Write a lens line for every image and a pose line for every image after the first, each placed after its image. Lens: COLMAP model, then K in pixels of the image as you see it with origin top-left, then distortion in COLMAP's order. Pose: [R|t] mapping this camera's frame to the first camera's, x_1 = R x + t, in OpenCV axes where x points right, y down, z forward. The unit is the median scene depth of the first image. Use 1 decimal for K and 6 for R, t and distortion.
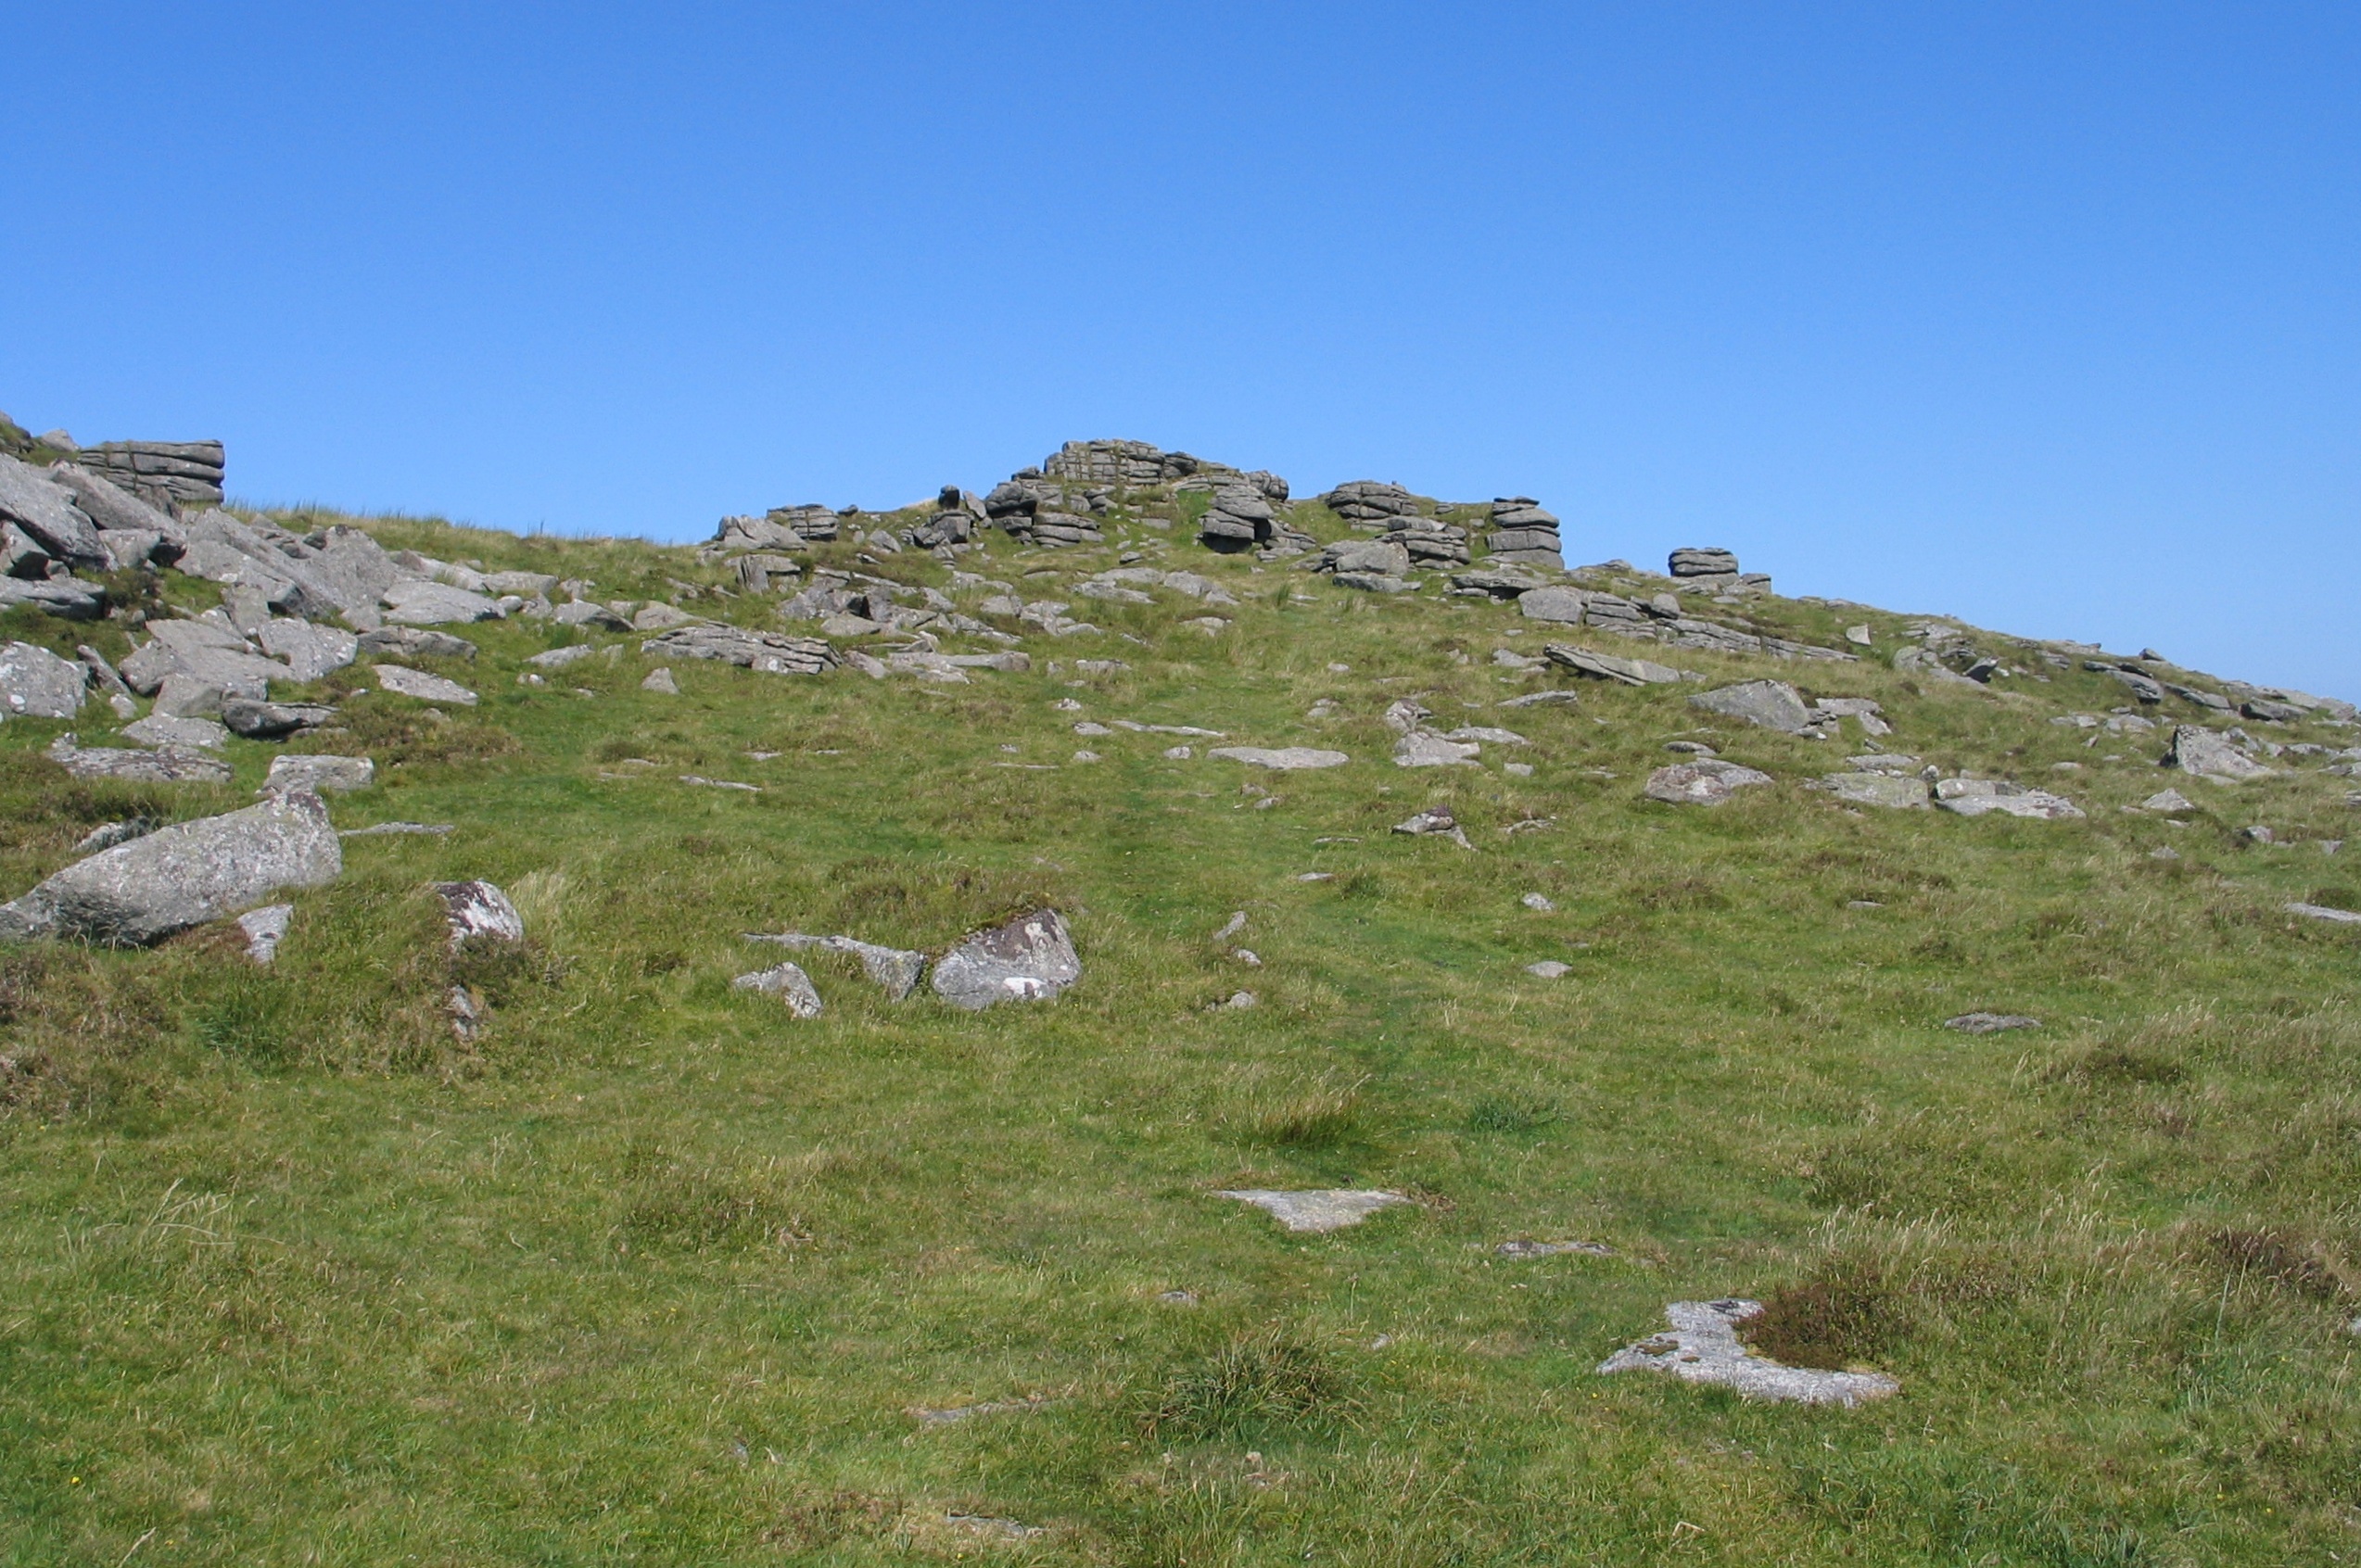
lens RADIAL K [[2566.5, 0, 1180.5], [0, 2566.5, 784.0], [0, 0, 1]] dist [-0.127101, 0.011227]
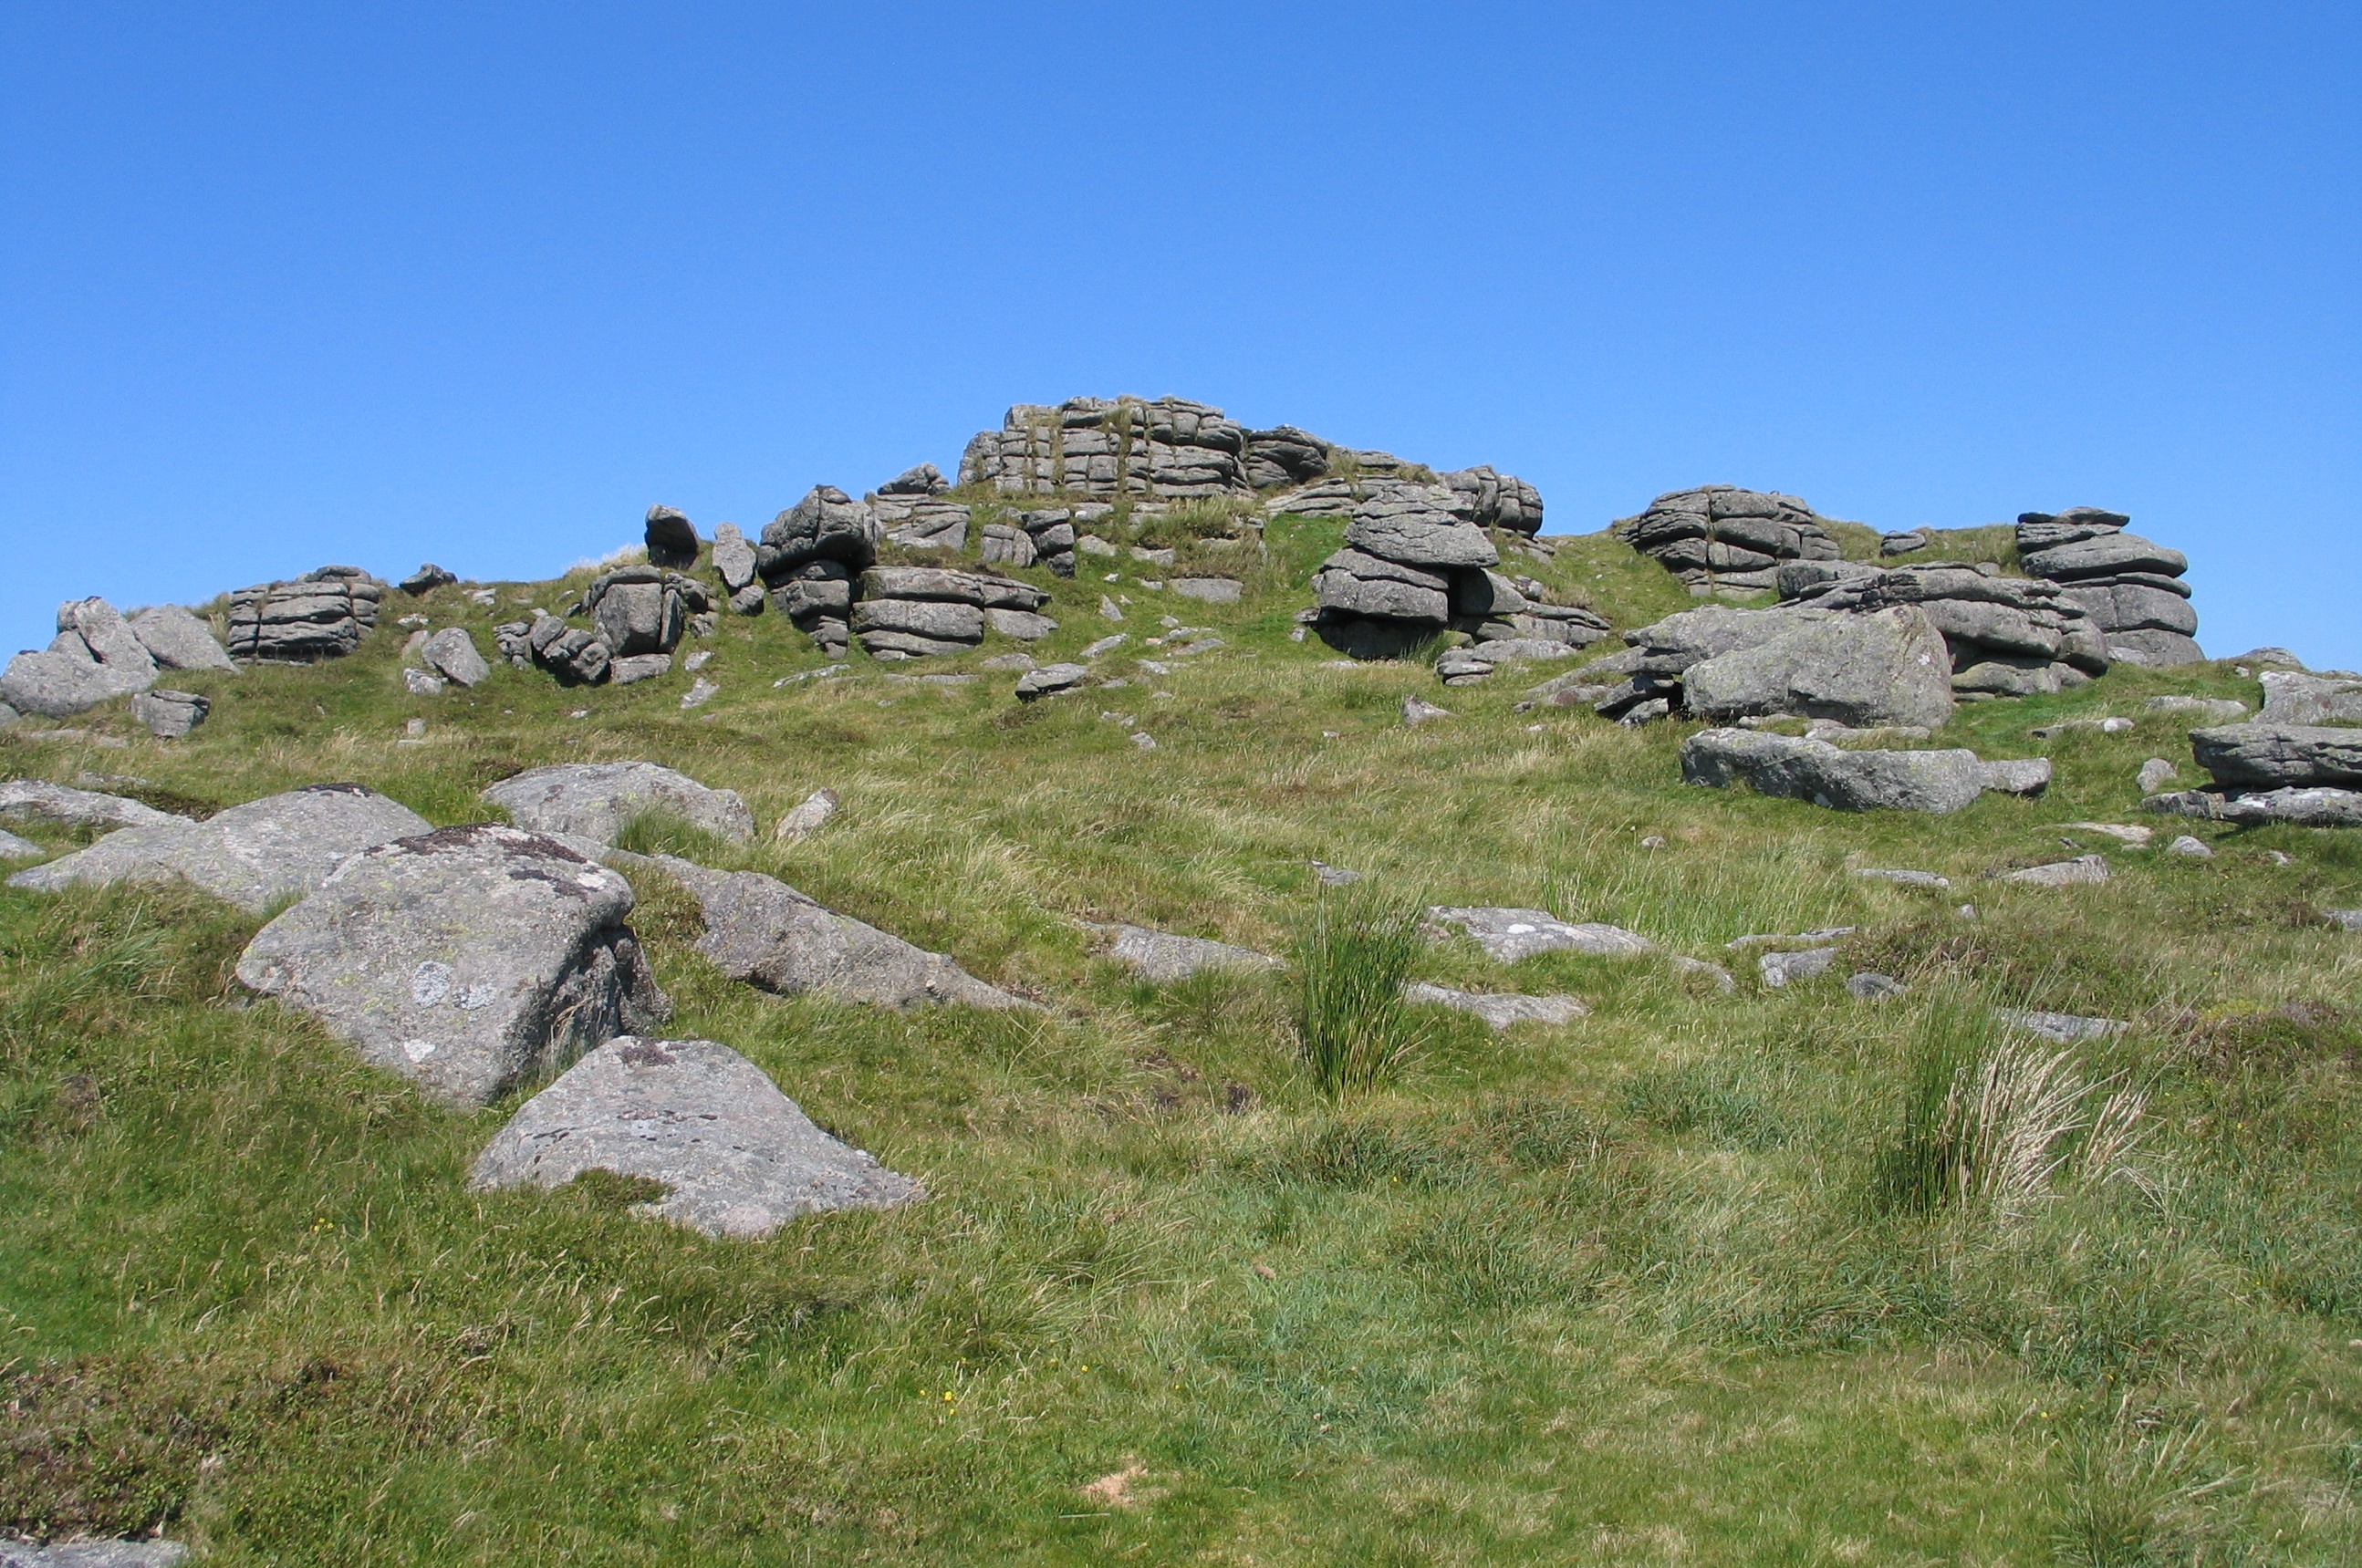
lens RADIAL K [[2498.1, 0, 1188.0], [0, 2498.1, 752.5], [0, 0, 1]] dist [-0.122617, 0.006178]
pose [[0.992990, -0.024155, -0.115700, 0.032639], [0.018004, 0.998383, -0.053911, -0.055819], [0.116816, 0.051450, 0.991820, 0.619214]]
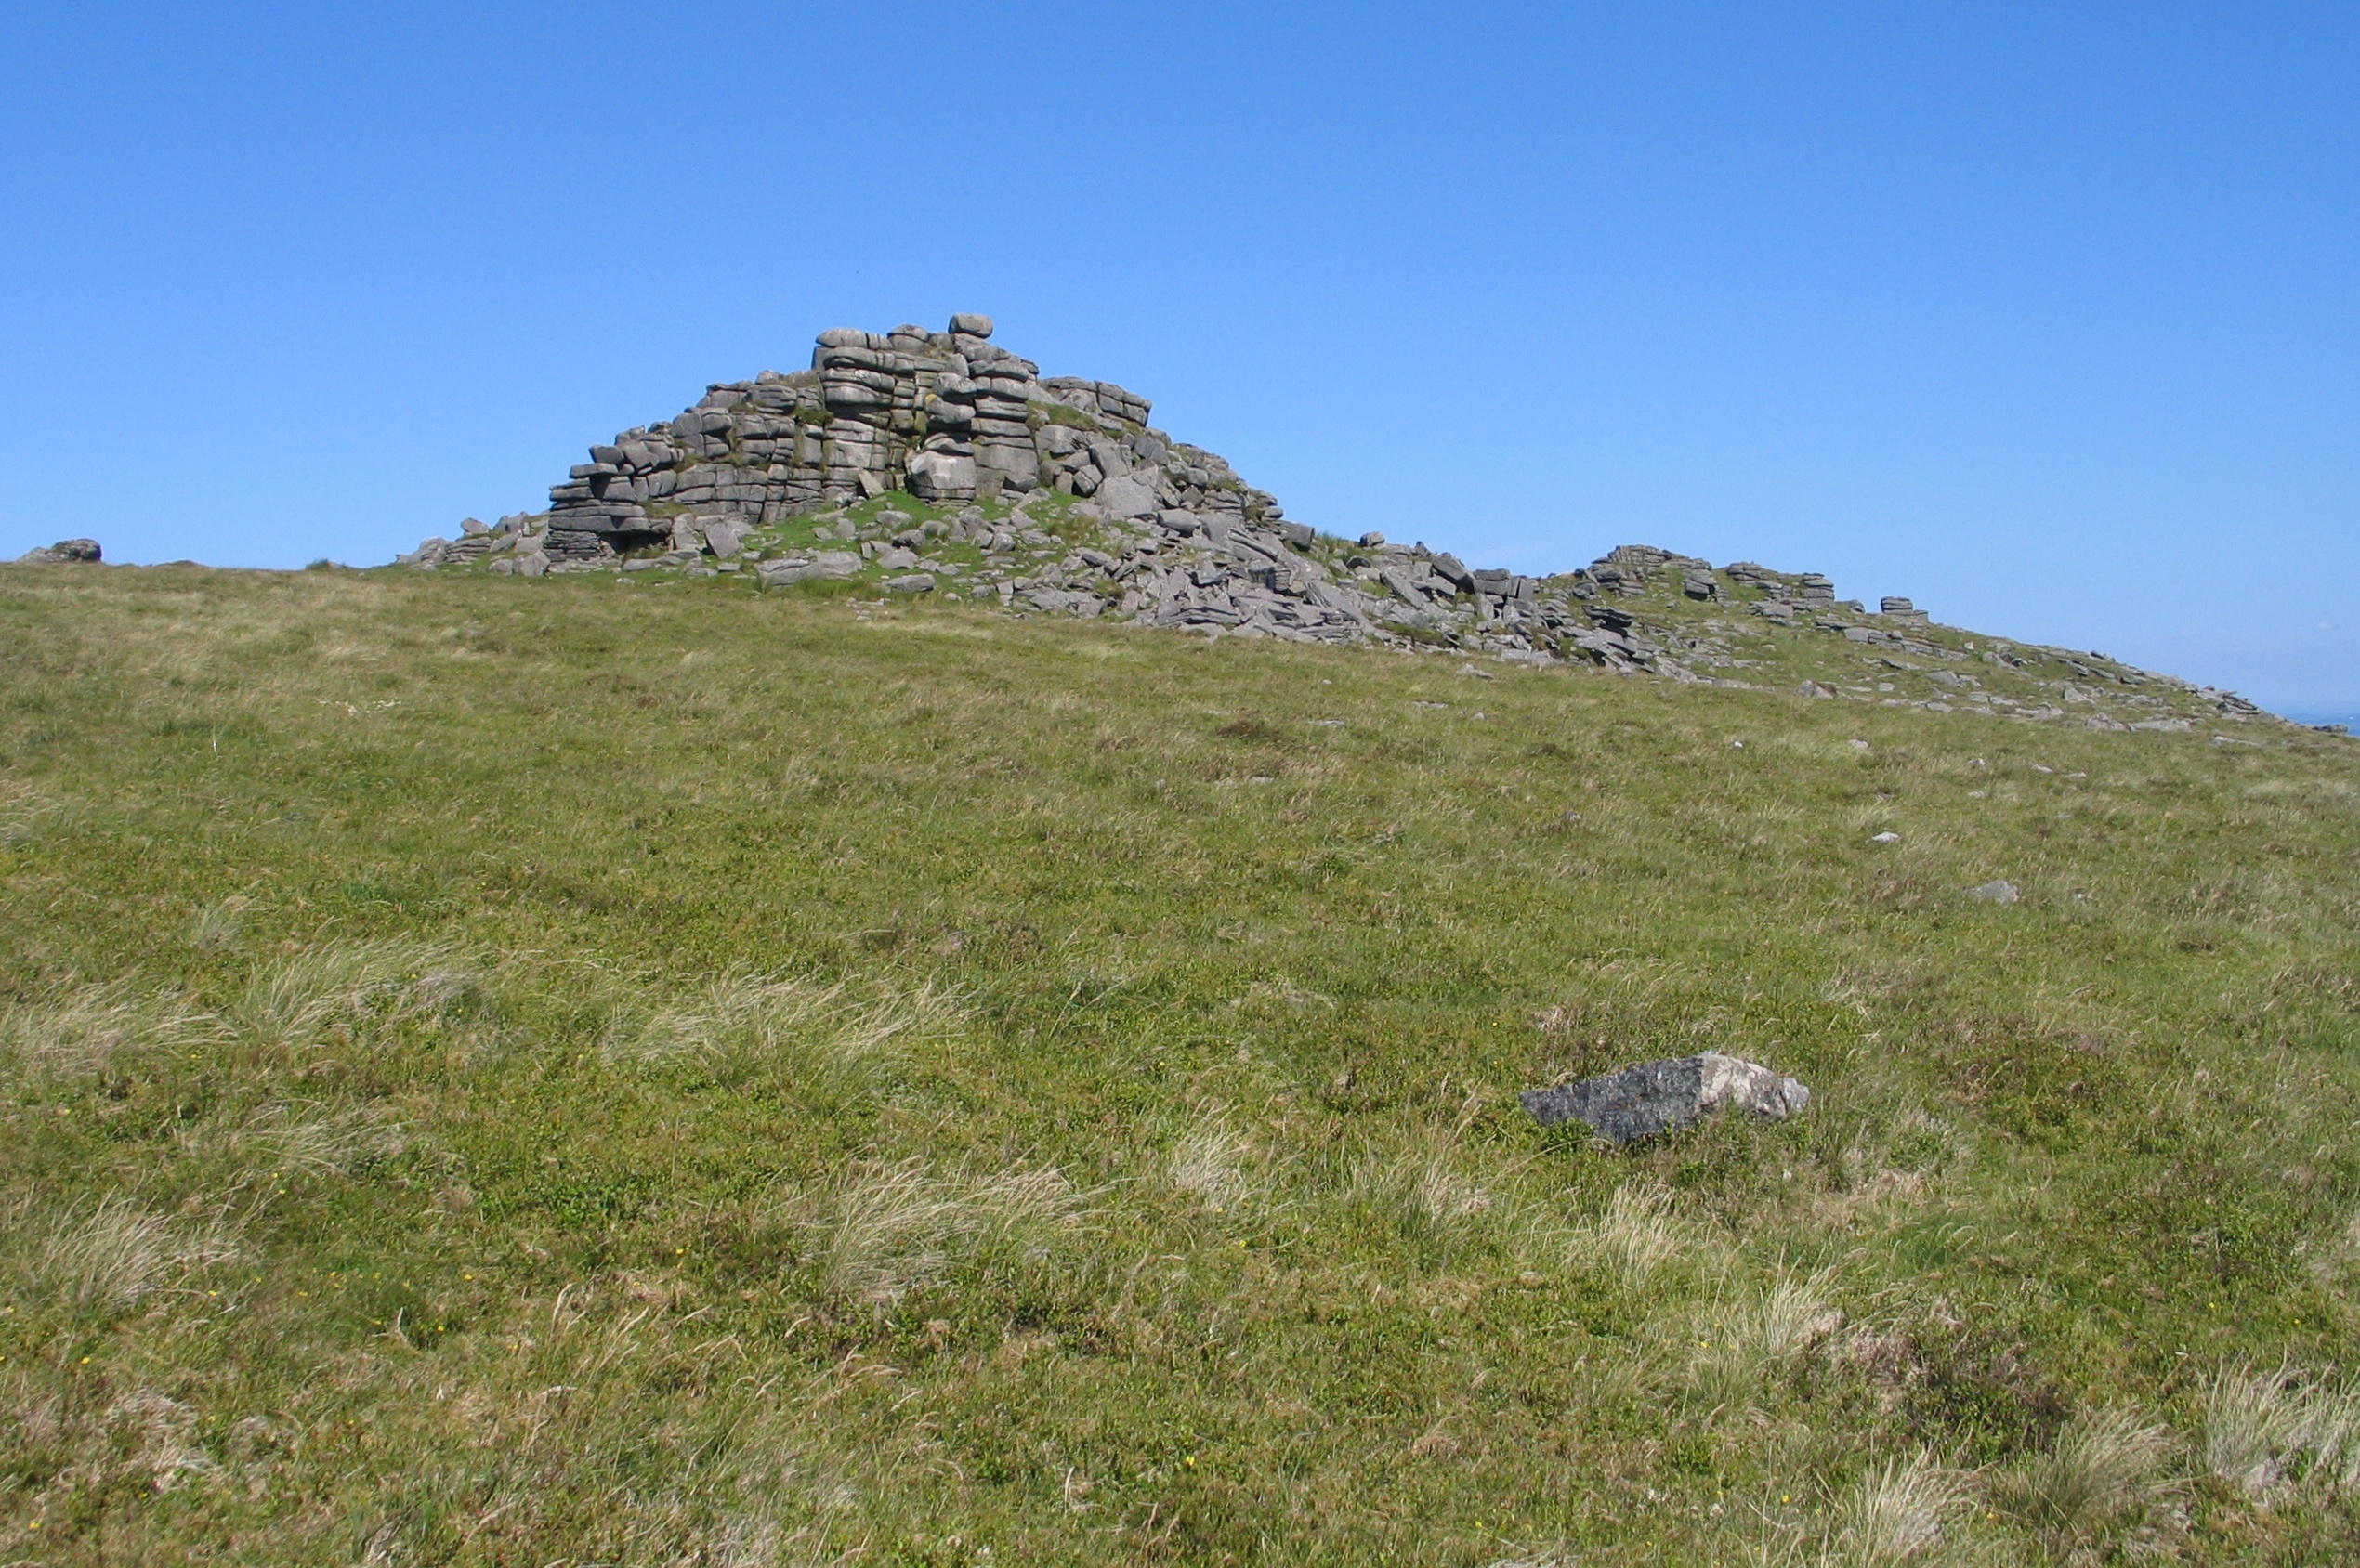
lens RADIAL K [[2565.5, 0, 1180.0], [0, 2565.5, 784.0], [0, 0, 1]] dist [-0.127101, 0.011227]
pose [[0.999285, 0.023704, -0.029462, -0.373431], [-0.022801, 0.999271, 0.030609, 0.016719], [0.030166, -0.029915, 0.999097, -1.311240]]
